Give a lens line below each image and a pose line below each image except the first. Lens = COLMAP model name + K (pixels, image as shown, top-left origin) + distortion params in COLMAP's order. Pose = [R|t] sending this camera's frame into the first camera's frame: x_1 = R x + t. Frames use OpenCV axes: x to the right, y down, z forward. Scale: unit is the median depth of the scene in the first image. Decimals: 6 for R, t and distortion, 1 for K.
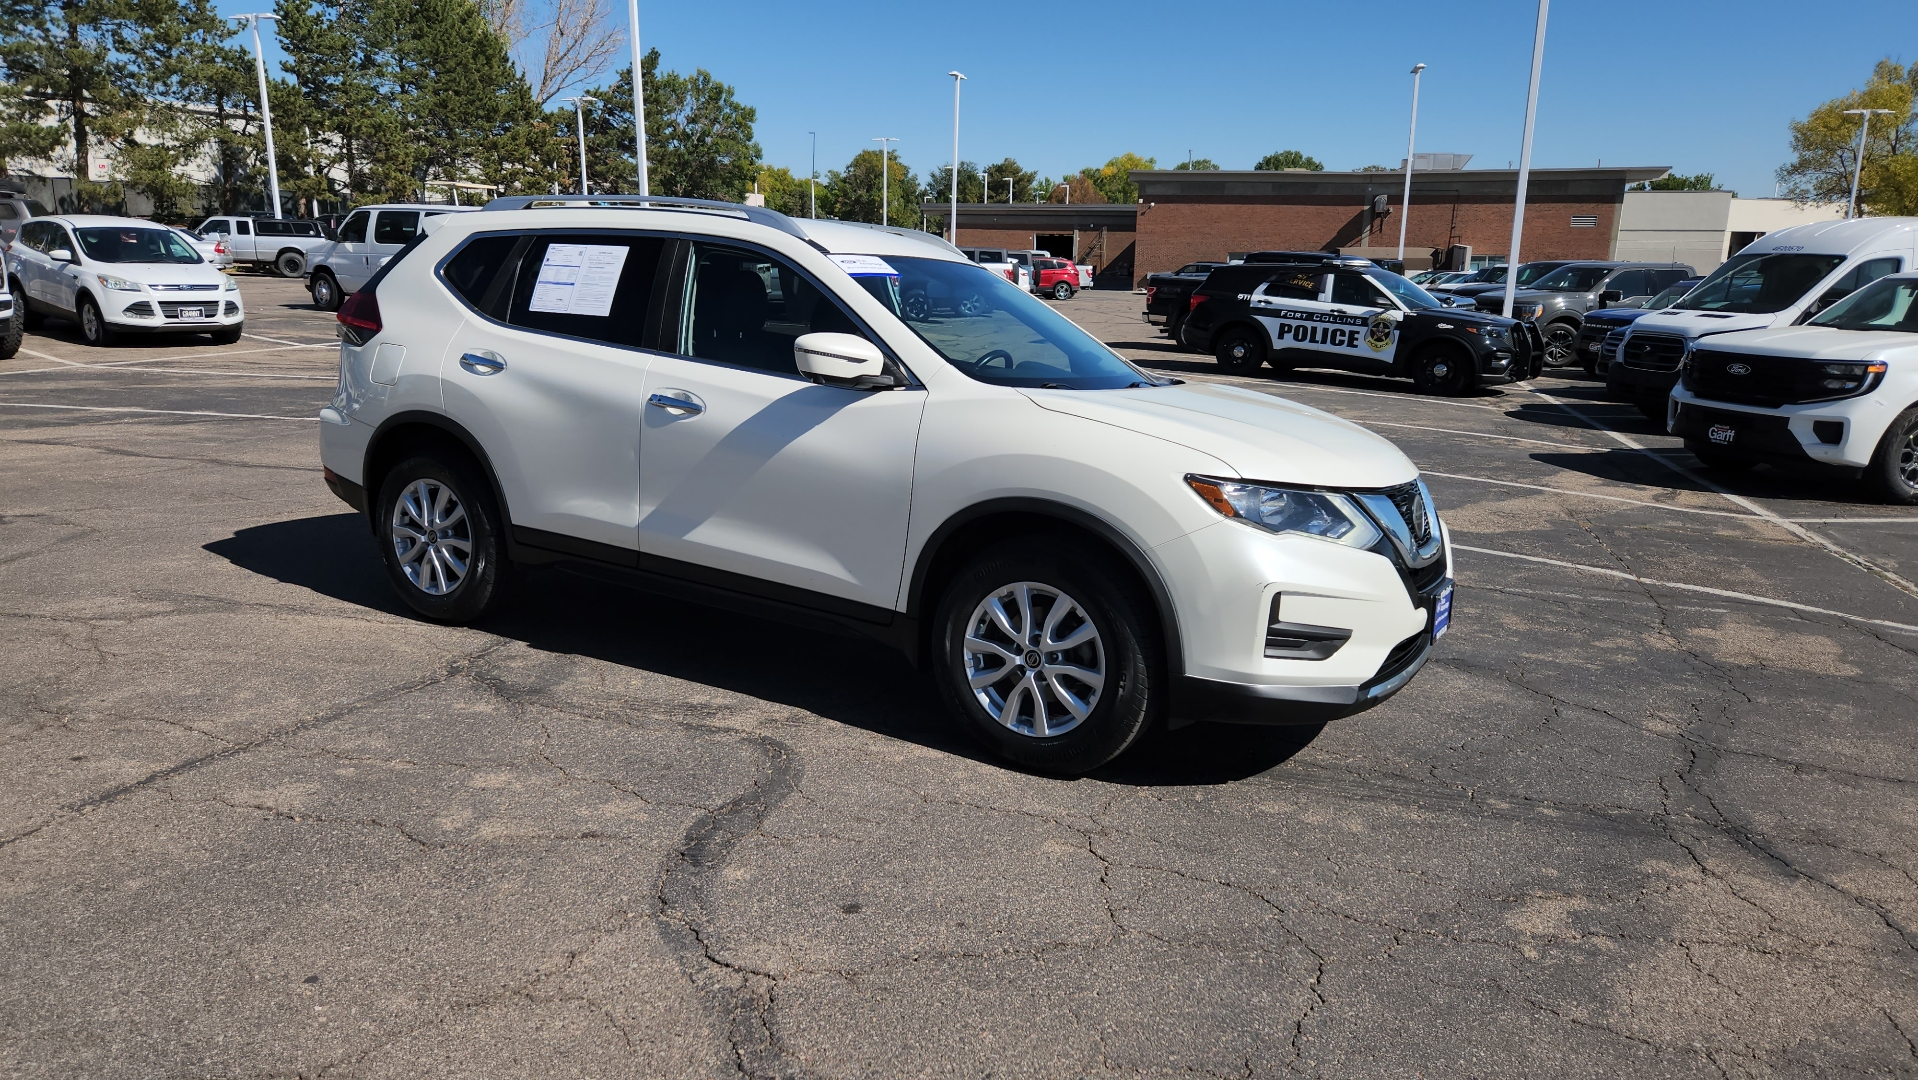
lens RADIAL K [[1283.9, 0, 934.6], [0, 1283.9, 544.2], [0, 0, 1]] dist [0.068584, -0.053687]
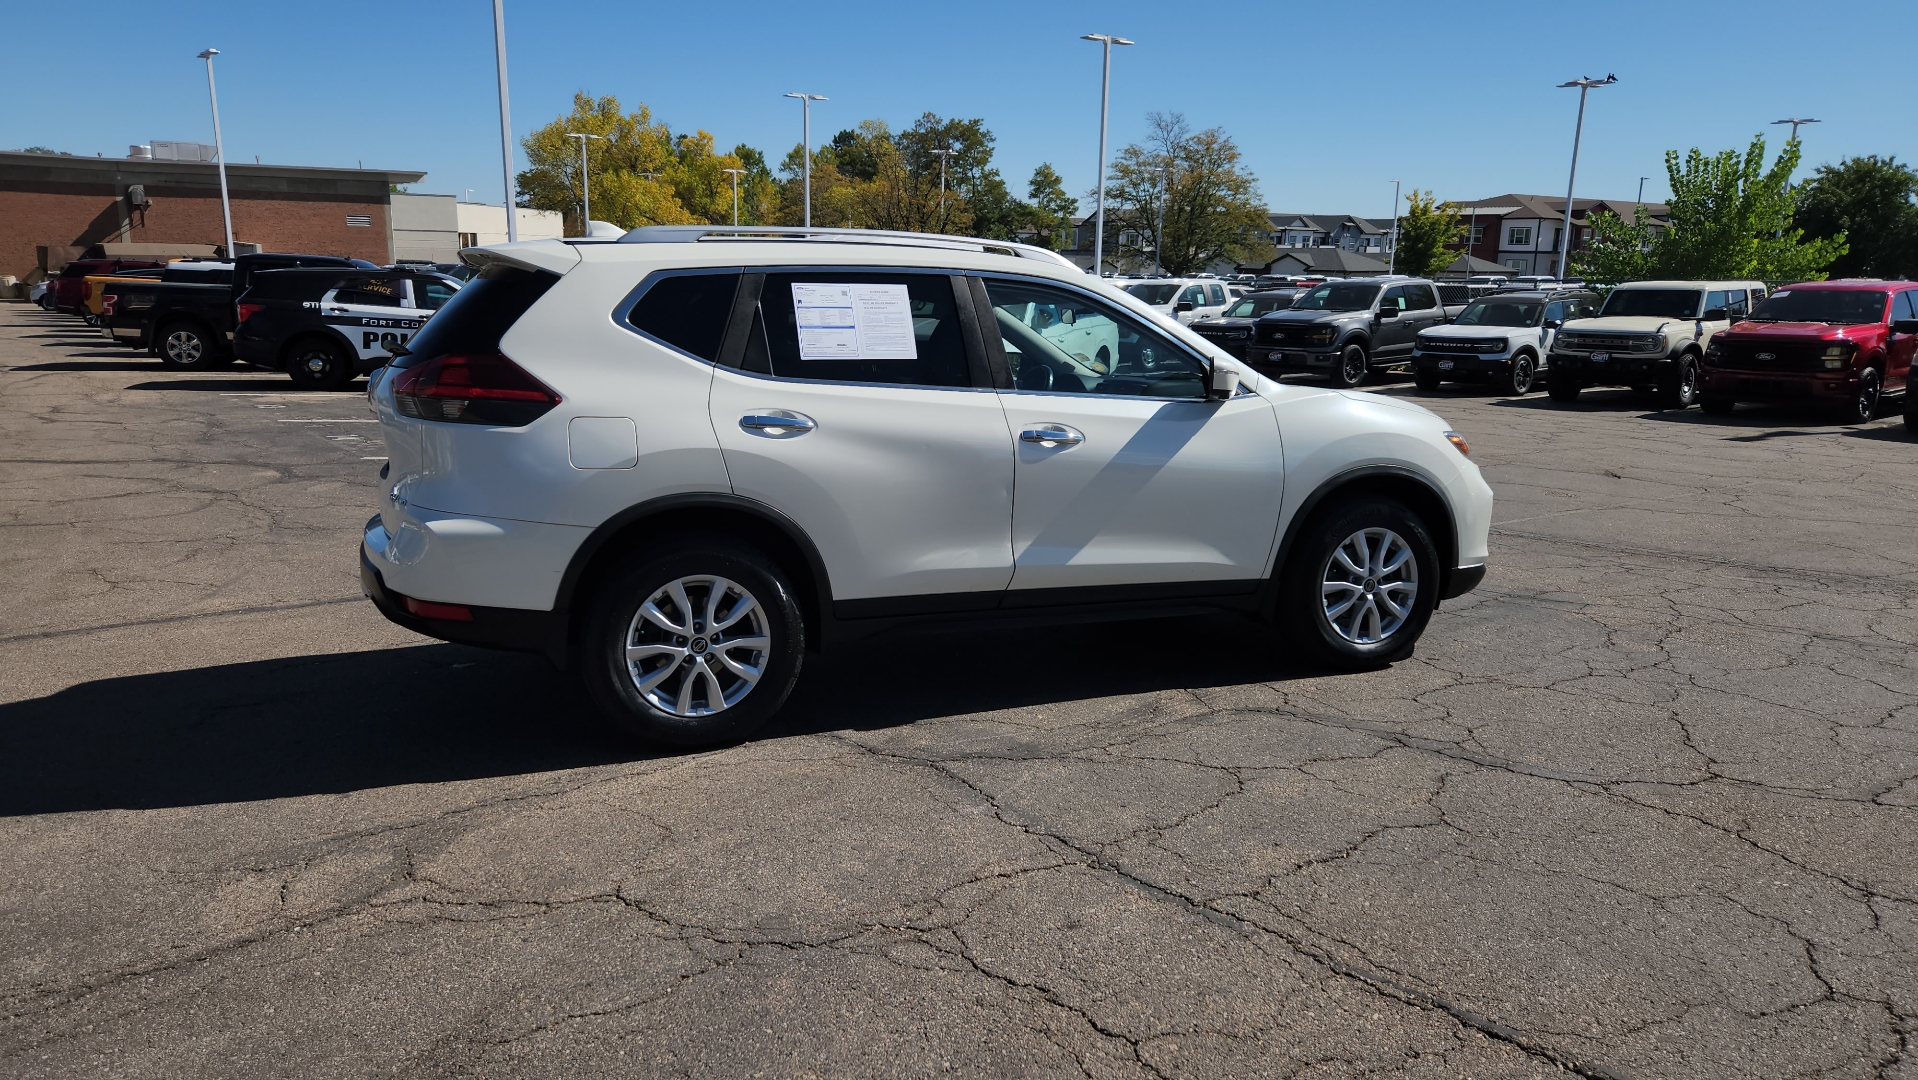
lens RADIAL K [[1283.0, 0, 936.8], [0, 1283.0, 539.0], [0, 0, 1]] dist [0.070507, -0.056153]
pose [[0.601315, -0.177867, 0.778963, -0.912624], [0.178061, 0.980222, 0.086369, -0.114341], [-0.778919, 0.086768, 0.621093, 0.376403]]
